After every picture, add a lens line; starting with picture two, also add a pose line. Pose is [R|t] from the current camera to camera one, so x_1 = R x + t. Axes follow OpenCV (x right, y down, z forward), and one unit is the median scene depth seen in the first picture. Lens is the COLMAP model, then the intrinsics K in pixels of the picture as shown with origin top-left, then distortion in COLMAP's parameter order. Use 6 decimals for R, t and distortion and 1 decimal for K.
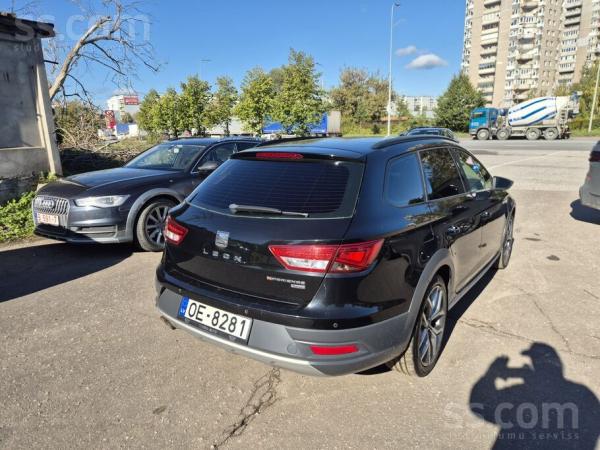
lens RADIAL K [[411.7, 0, 300.0], [0, 411.7, 225.0], [0, 0, 1]] dist [0.004900, -0.000122]
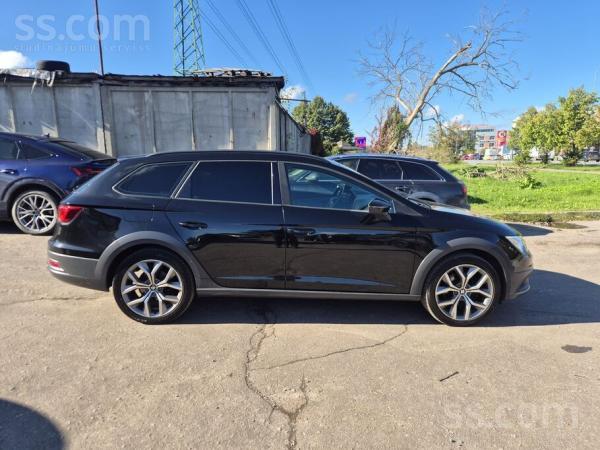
lens RADIAL K [[411.7, 0, 300.0], [0, 411.7, 225.0], [0, 0, 1]] dist [0.004900, -0.000122]
pose [[0.573060, 0.144373, -0.806696, 0.188761], [-0.182772, 0.982082, 0.045924, -0.012802], [0.798872, 0.121124, 0.589180, 0.068557]]
